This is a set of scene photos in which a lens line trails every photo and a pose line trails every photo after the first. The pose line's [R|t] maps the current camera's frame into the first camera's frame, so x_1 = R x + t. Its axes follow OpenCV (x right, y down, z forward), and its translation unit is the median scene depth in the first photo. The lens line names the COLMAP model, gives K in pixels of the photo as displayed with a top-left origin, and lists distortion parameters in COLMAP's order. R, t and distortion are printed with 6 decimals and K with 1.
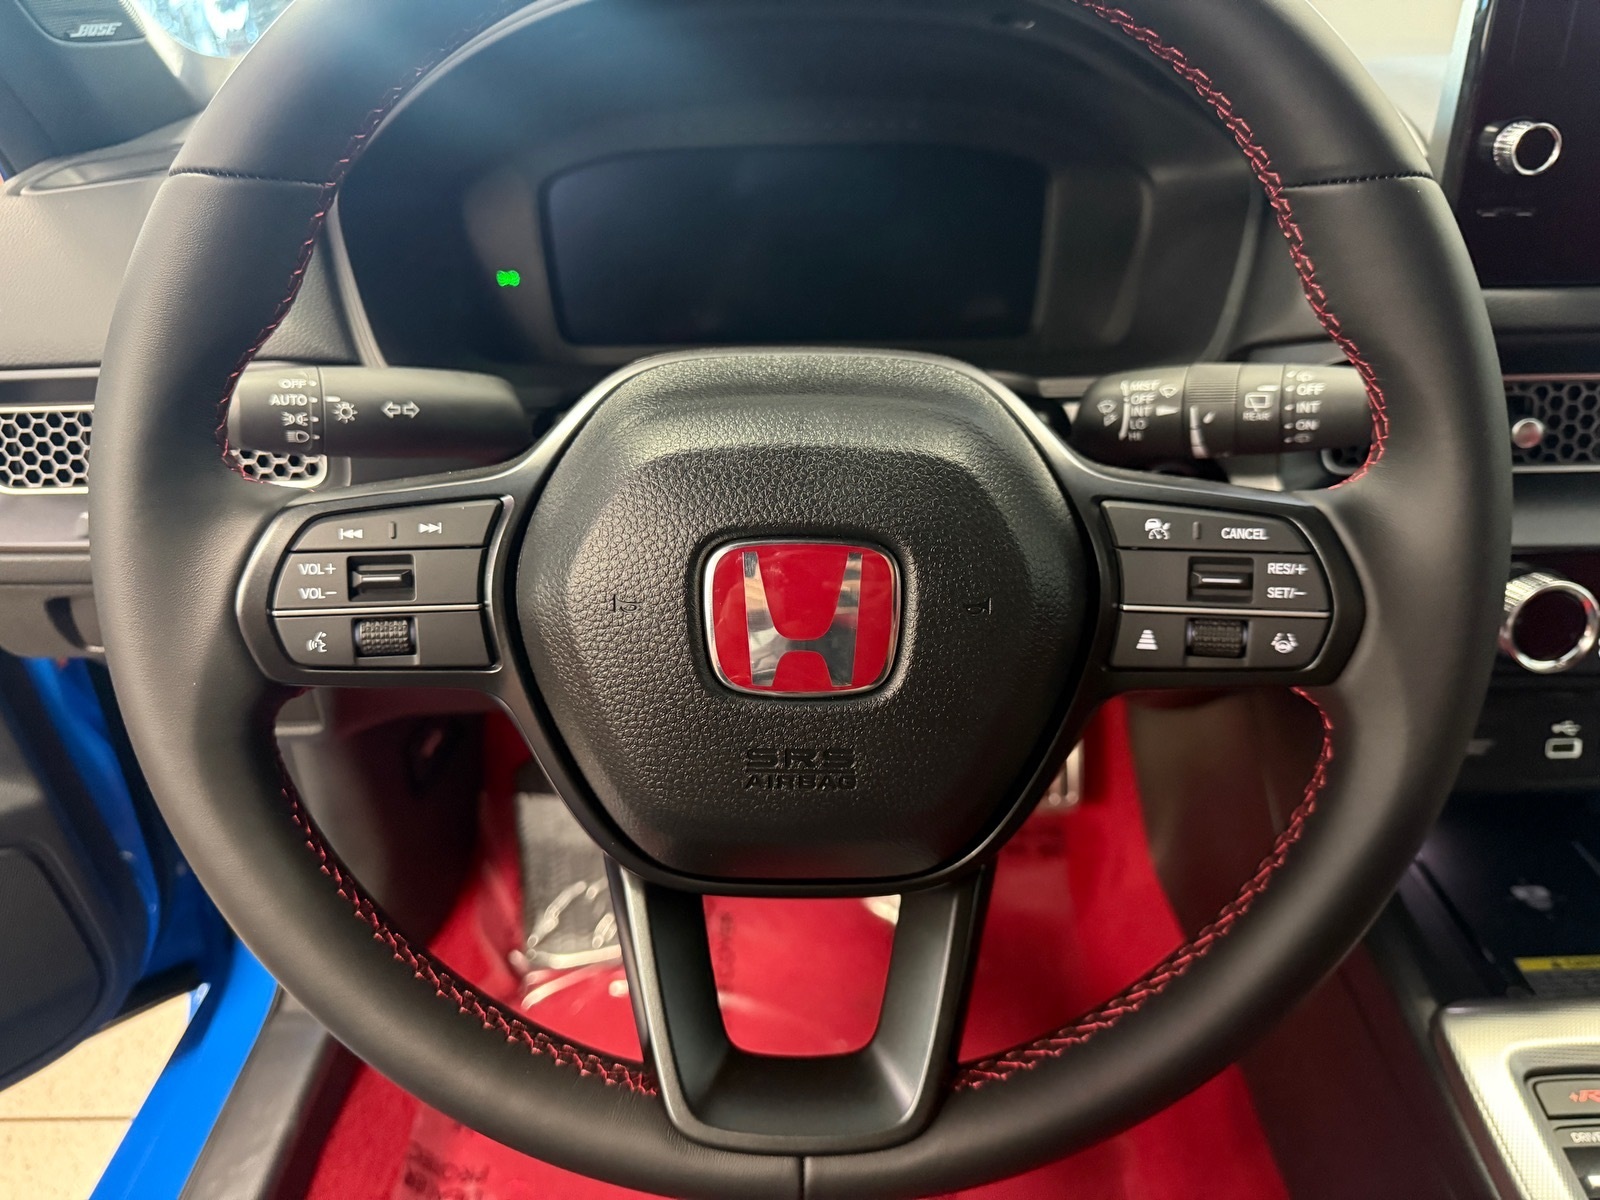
lens RADIAL K [[1218.0, 0, 808.6], [0, 1218.0, 603.0], [0, 0, 1]] dist [0.028995, -0.022457]
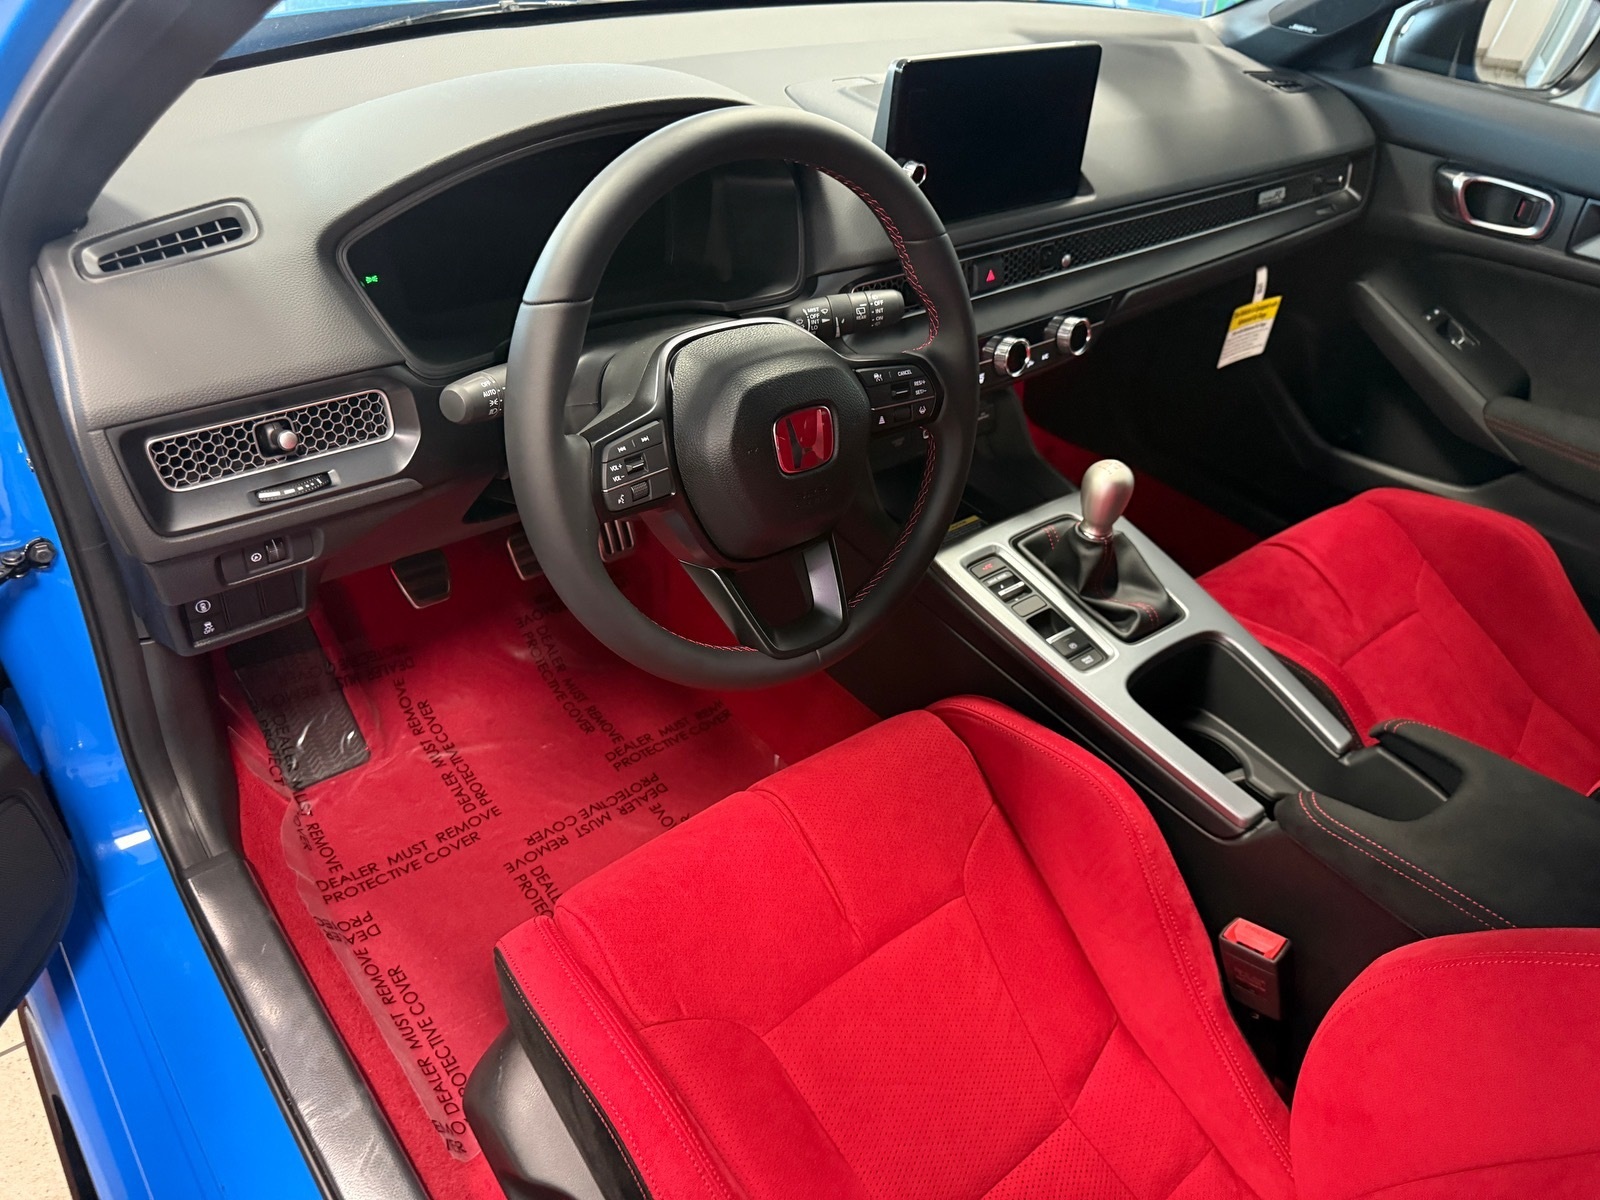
lens RADIAL K [[1147.4, 0, 799.0], [0, 1147.4, 595.6], [0, 0, 1]] dist [0.073363, -0.082614]
pose [[0.788429, -0.302544, 0.535580, -1.082509], [0.208197, 0.950547, 0.230468, -0.180682], [-0.578820, -0.070201, 0.812428, -0.773549]]
